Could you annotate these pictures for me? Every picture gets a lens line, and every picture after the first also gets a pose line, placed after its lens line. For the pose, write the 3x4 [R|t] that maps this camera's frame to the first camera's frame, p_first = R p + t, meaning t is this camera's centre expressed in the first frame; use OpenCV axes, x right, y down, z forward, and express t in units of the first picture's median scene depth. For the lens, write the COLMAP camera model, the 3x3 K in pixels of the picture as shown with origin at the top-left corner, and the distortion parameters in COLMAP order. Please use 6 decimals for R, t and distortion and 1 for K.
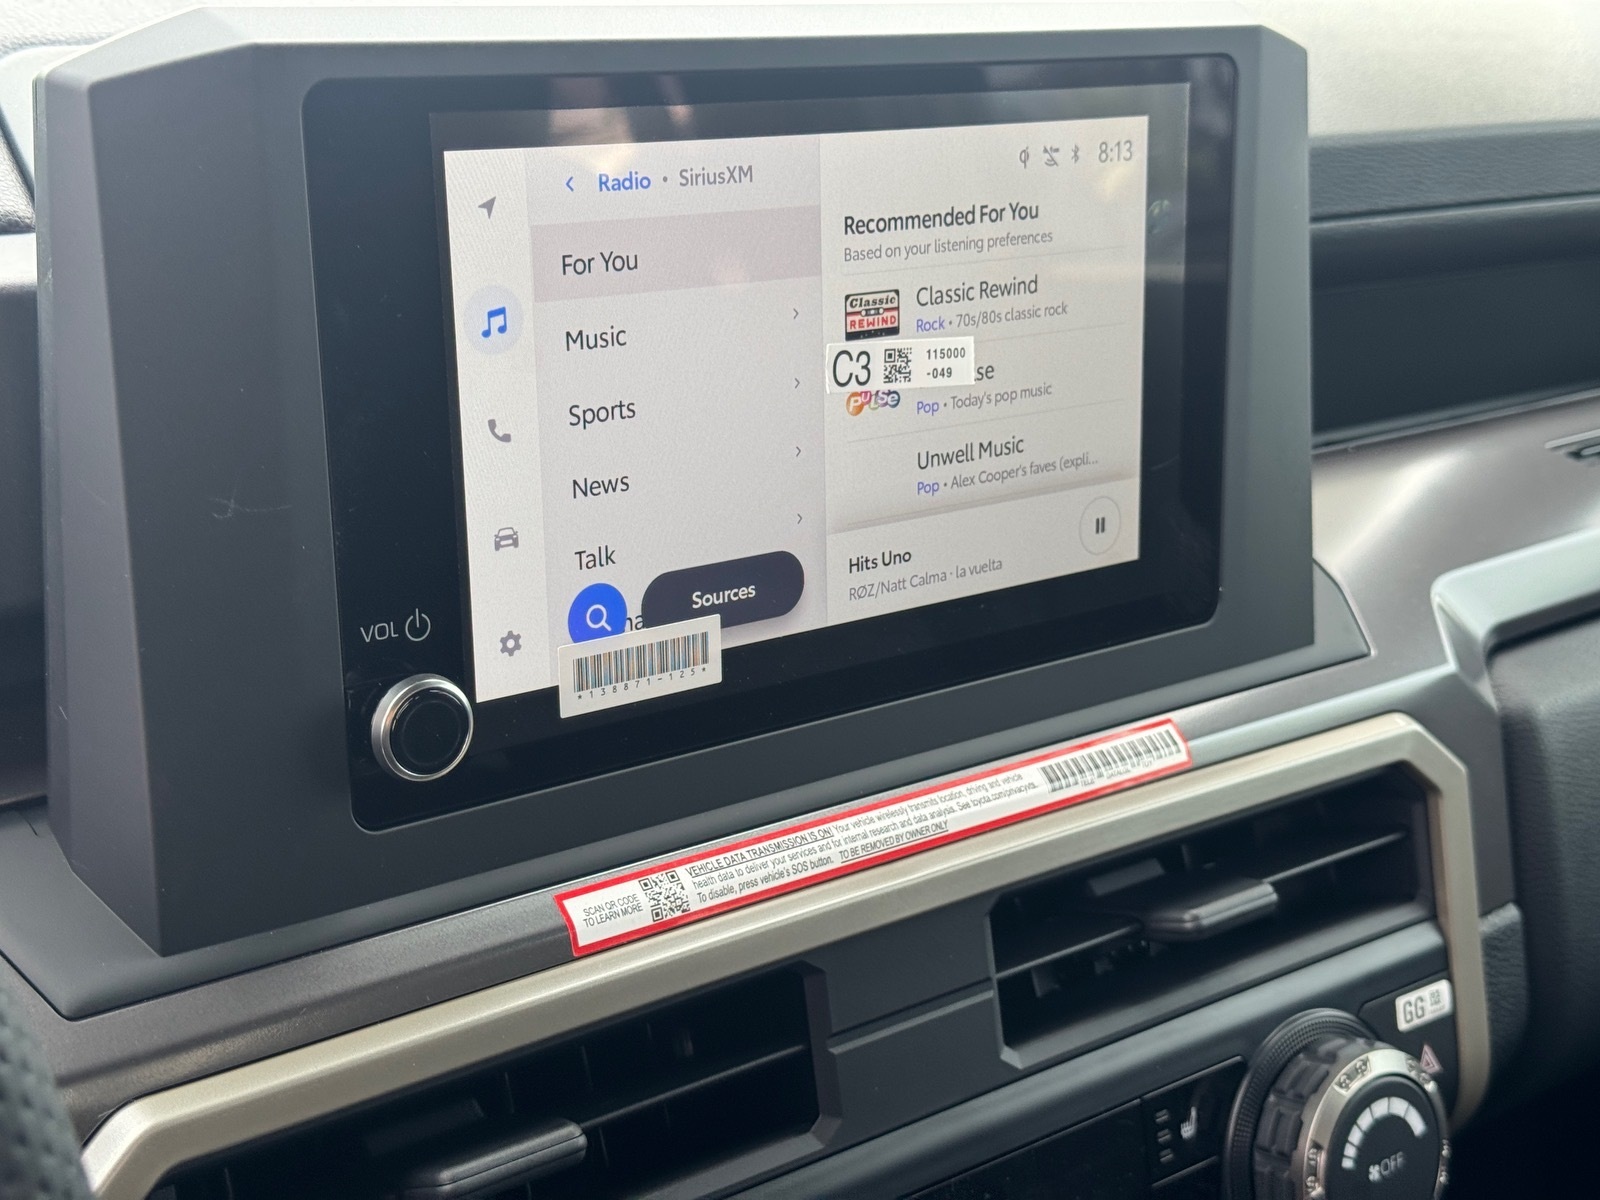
lens RADIAL K [[2232.6, 0, 822.5], [0, 2232.6, 635.0], [0, 0, 1]] dist [0.116365, 0.000000]
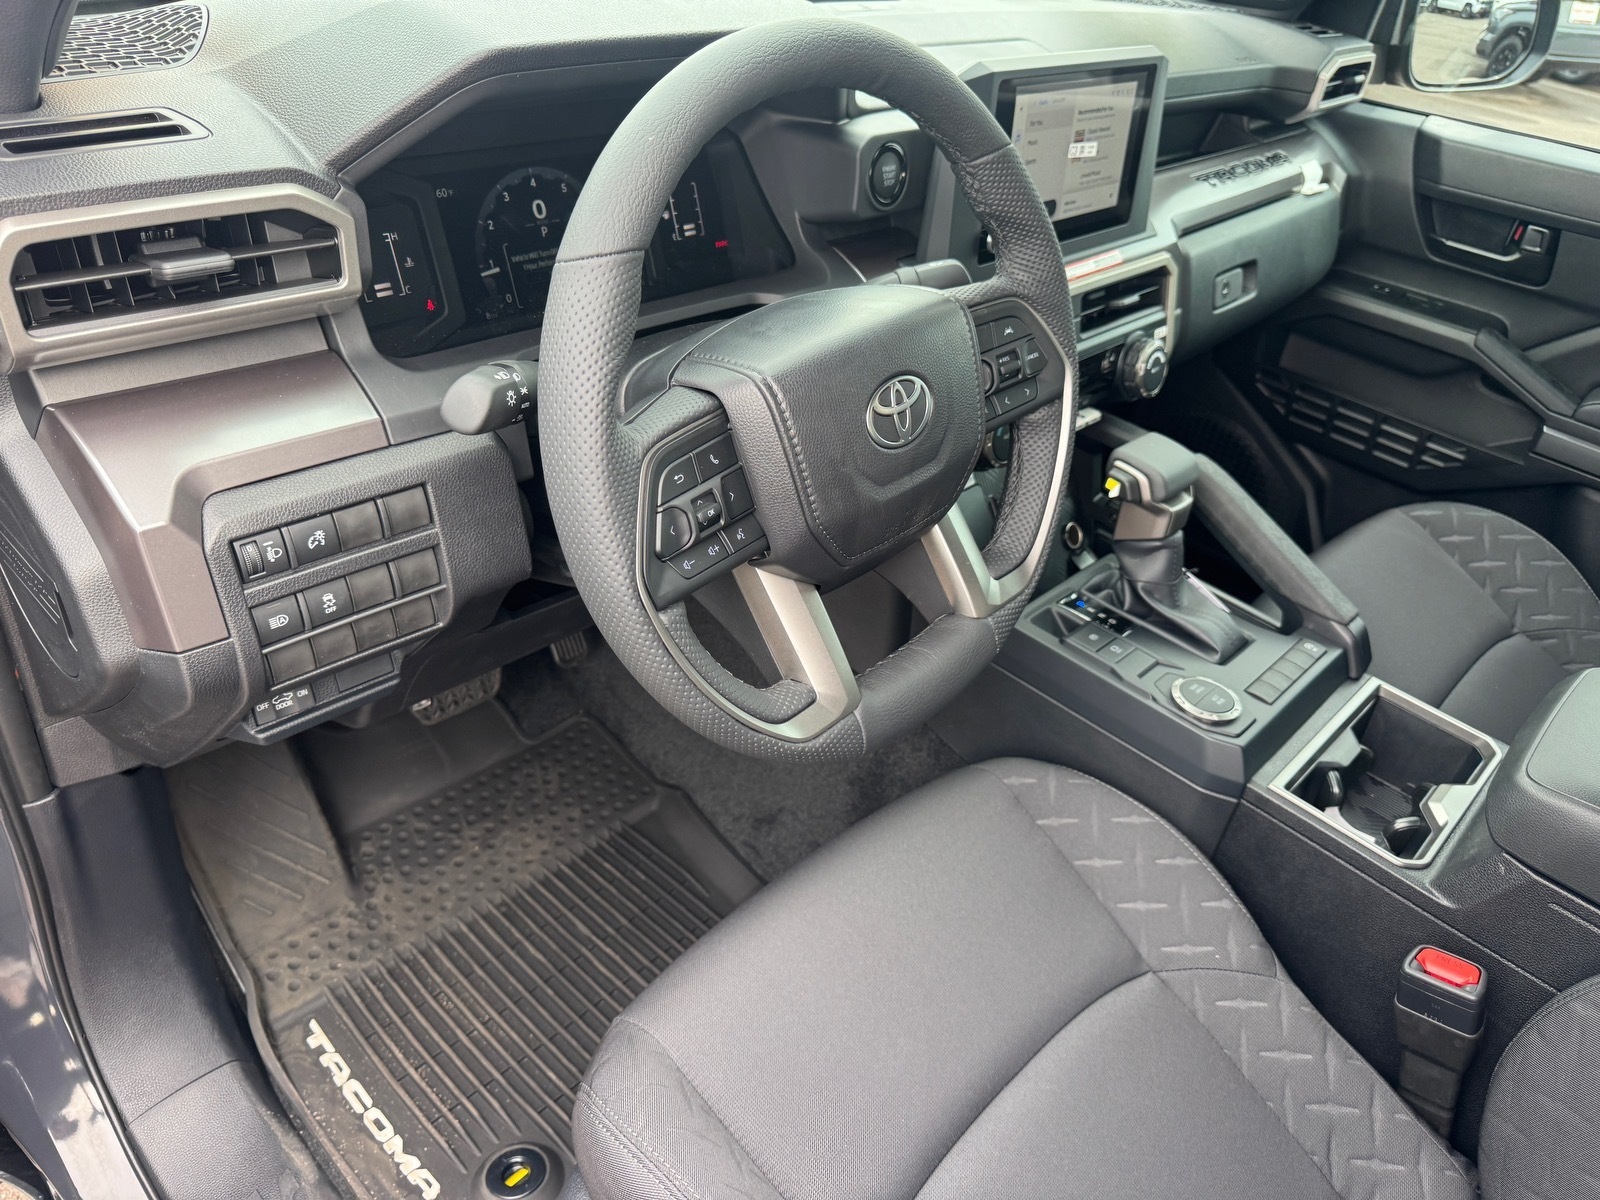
lens RADIAL K [[1113.6, 0, 809.3], [0, 1113.6, 602.1], [0, 0, 1]] dist [0.025737, -0.046495]
pose [[0.989447, -0.018583, 0.143700, -0.691458], [-0.024637, 0.955723, 0.293235, 0.069818], [-0.142786, -0.293680, 0.945179, -0.955857]]
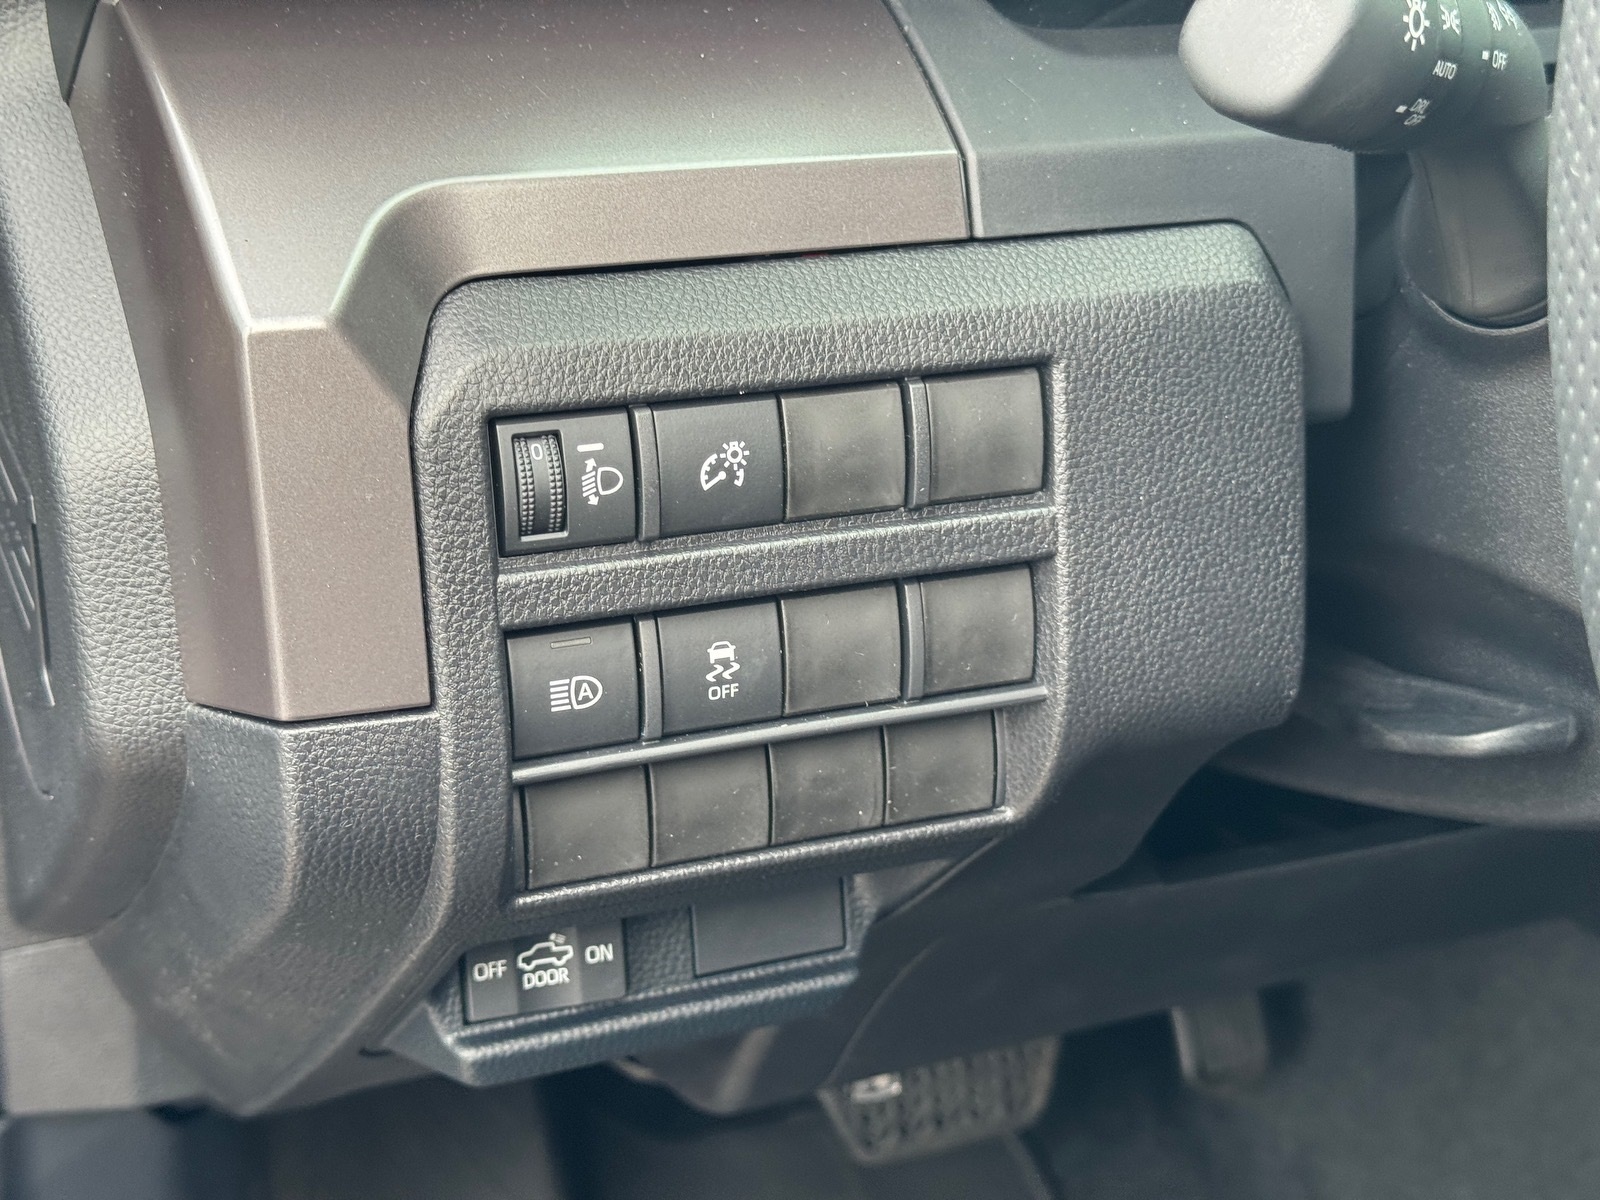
lens RADIAL K [[2232.6, 0, 862.1], [0, 2232.6, 619.1], [0, 0, 1]] dist [0.116365, 0.000000]
pose [[0.971449, 0.122757, -0.203023, -0.823875], [-0.095774, 0.985818, 0.137802, 0.308034], [0.217060, -0.114423, 0.969429, -0.498101]]
